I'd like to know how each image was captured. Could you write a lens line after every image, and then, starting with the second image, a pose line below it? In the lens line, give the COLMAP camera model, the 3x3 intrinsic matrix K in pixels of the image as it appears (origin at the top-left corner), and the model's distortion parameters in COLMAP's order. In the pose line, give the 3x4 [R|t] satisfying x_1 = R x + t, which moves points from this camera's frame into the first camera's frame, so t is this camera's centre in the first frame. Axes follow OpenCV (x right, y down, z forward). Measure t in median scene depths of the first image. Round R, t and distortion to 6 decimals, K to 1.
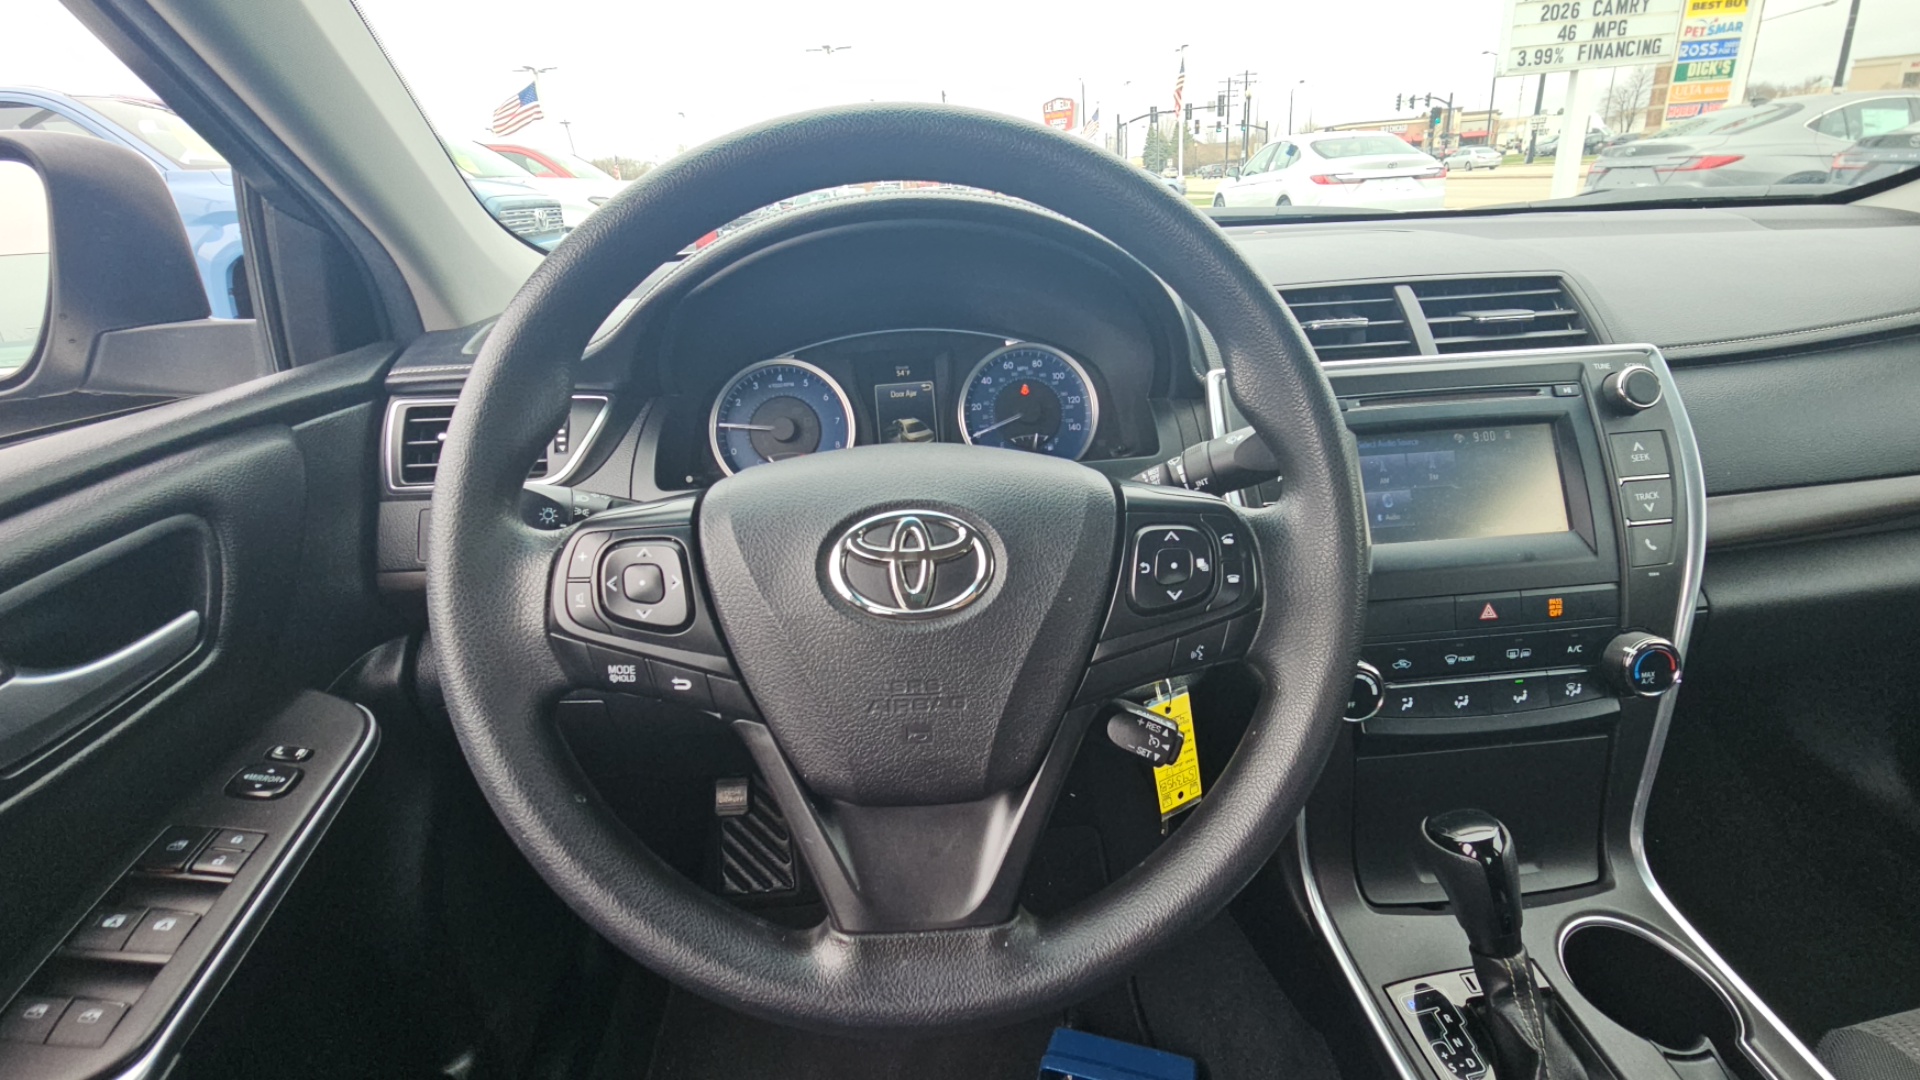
lens RADIAL K [[854.1, 0, 979.7], [0, 854.1, 550.8], [0, 0, 1]] dist [0.006066, -0.005857]
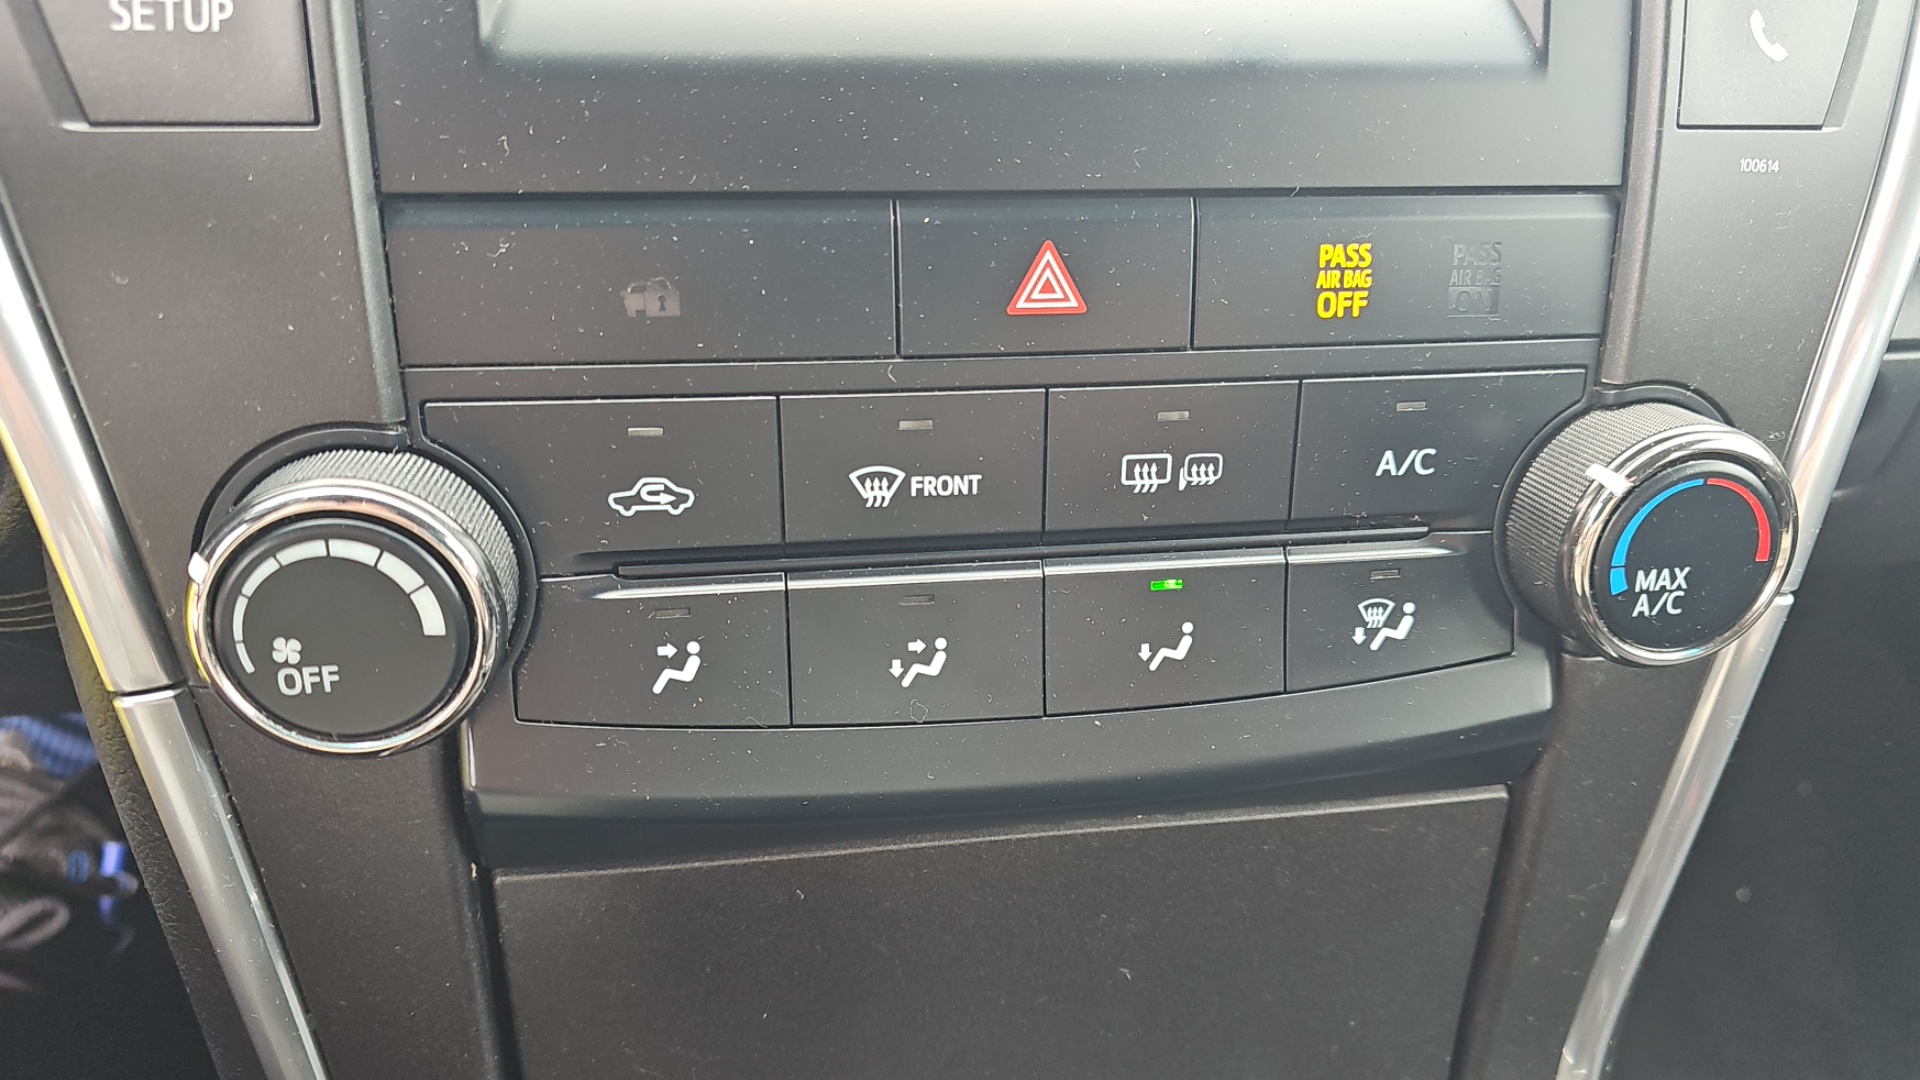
lens RADIAL K [[1405.2, 0, 976.5], [0, 1405.2, 557.2], [0, 0, 1]] dist [0.037210, -0.047700]
pose [[0.992034, 0.033343, 0.121473, 0.520452], [-0.056273, 0.980065, 0.190541, 0.070686], [-0.112698, -0.195859, 0.974135, 0.610439]]
